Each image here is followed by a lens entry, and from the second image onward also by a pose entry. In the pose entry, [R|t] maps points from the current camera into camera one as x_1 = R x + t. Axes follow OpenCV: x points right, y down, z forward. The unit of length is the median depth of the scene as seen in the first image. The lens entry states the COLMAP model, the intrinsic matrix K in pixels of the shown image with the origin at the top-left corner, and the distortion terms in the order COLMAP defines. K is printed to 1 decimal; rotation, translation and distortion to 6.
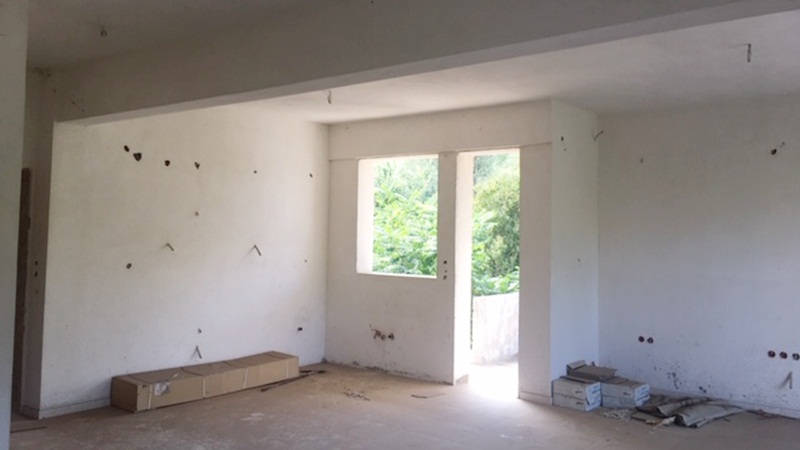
lens RADIAL K [[672.3, 0, 393.9], [0, 672.3, 224.2], [0, 0, 1]] dist [0.085094, -0.128148]
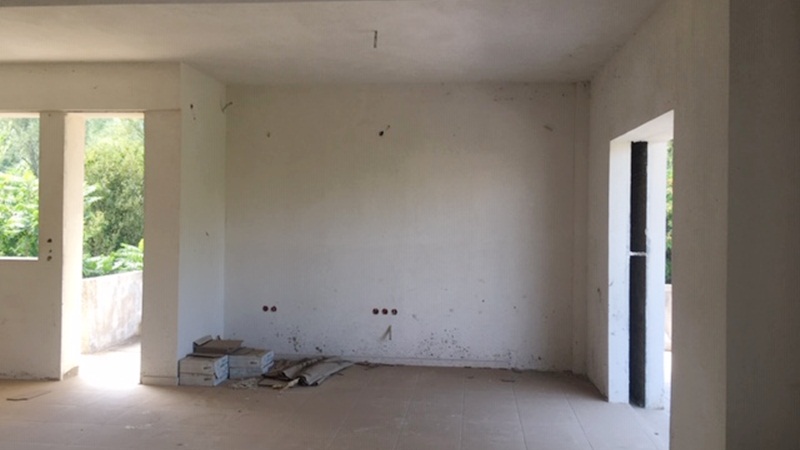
lens RADIAL K [[672.3, 0, 393.9], [0, 672.3, 224.2], [0, 0, 1]] dist [0.085094, -0.128148]
pose [[0.841377, -0.016435, 0.540198, -0.023062], [-0.003323, 0.999361, 0.035580, 0.003428], [-0.540438, -0.031731, 0.840785, 0.031770]]
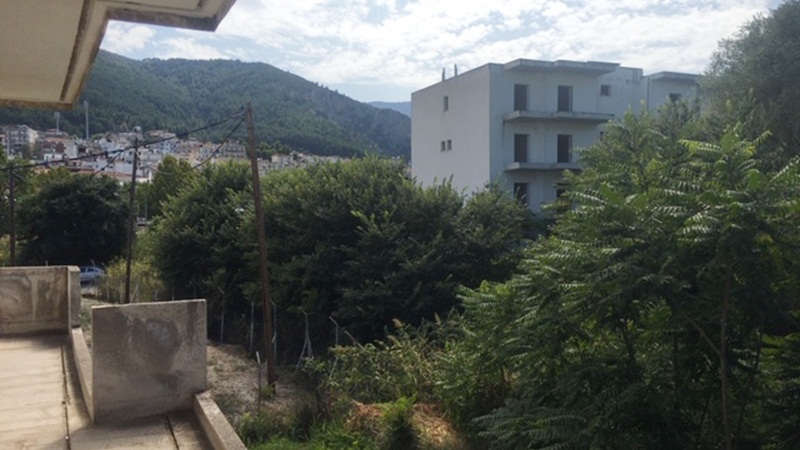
lens RADIAL K [[672.3, 0, 393.9], [0, 672.3, 224.2], [0, 0, 1]] dist [0.085094, -0.128148]
pose [[0.890774, -0.019402, -0.454033, 0.193123], [0.031629, 0.999312, 0.019351, 0.038785], [0.453345, -0.031598, 0.890775, 1.155203]]
